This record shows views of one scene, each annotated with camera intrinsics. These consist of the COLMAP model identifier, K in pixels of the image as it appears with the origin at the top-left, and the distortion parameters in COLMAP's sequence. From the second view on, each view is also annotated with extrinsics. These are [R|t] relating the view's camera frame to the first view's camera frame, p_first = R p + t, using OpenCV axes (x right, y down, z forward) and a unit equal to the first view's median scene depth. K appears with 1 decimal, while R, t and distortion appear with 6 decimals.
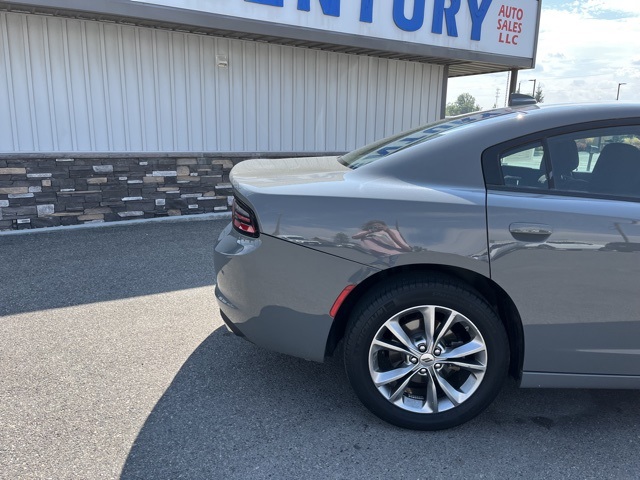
lens RADIAL K [[482.7, 0, 320.0], [0, 482.7, 236.3], [0, 0, 1]] dist [0.066061, -0.095213]
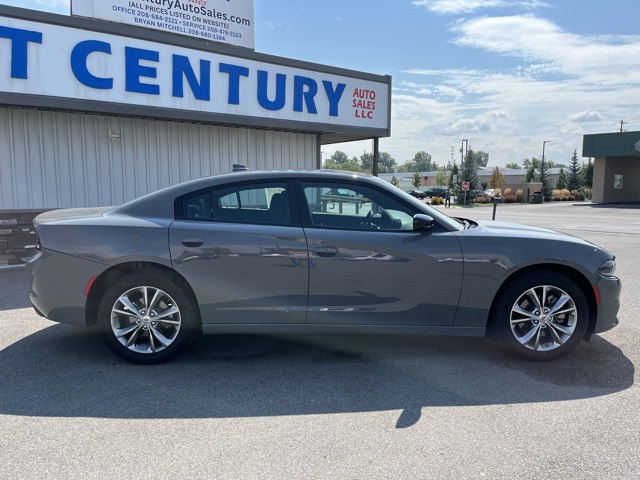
lens RADIAL K [[482.7, 0, 320.1], [0, 482.7, 242.1], [0, 0, 1]] dist [0.066061, -0.095213]
pose [[0.997236, -0.025500, 0.069784, 0.248768], [0.032573, 0.994233, -0.102172, 0.061721], [-0.066776, 0.104163, 0.992316, -0.264729]]
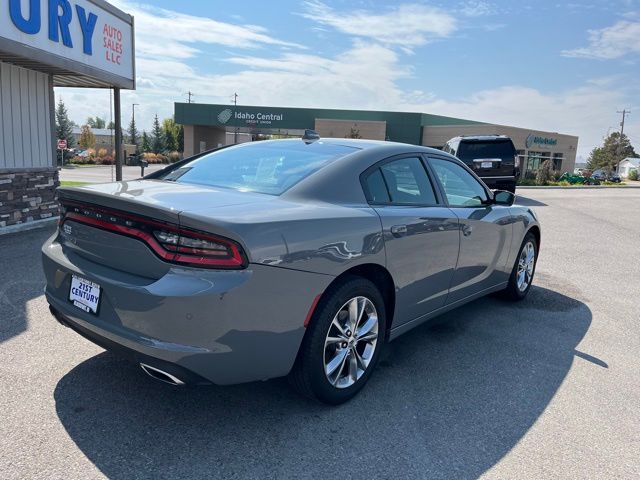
lens RADIAL K [[482.7, 0, 318.1], [0, 482.7, 238.9], [0, 0, 1]] dist [0.066061, -0.095213]
pose [[0.607802, -0.121590, 0.784725, -0.275643], [0.137544, 0.989391, 0.046769, -0.028288], [-0.782086, 0.079508, 0.618078, 0.093935]]
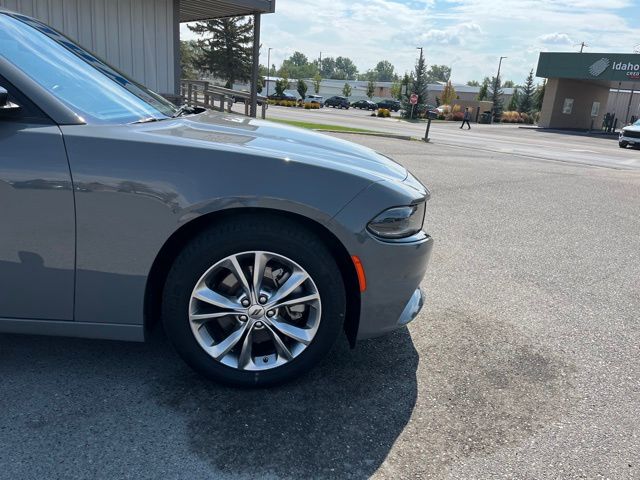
lens RADIAL K [[482.7, 0, 313.1], [0, 482.7, 236.0], [0, 0, 1]] dist [0.066061, -0.095213]
pose [[0.988474, 0.018200, 0.150292, 0.555235], [-0.029345, 0.996953, 0.072274, 0.030455], [-0.148519, -0.075851, 0.985996, 0.021908]]
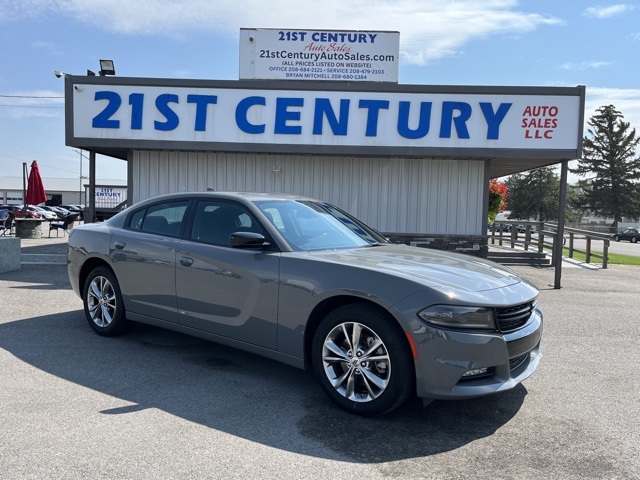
lens RADIAL K [[482.7, 0, 316.9], [0, 482.7, 239.7], [0, 0, 1]] dist [0.066061, -0.095213]
pose [[0.829091, 0.033006, -0.558138, 0.816229], [-0.133410, 0.981100, -0.140156, 0.053737], [0.542964, 0.190664, 0.817825, -0.137026]]
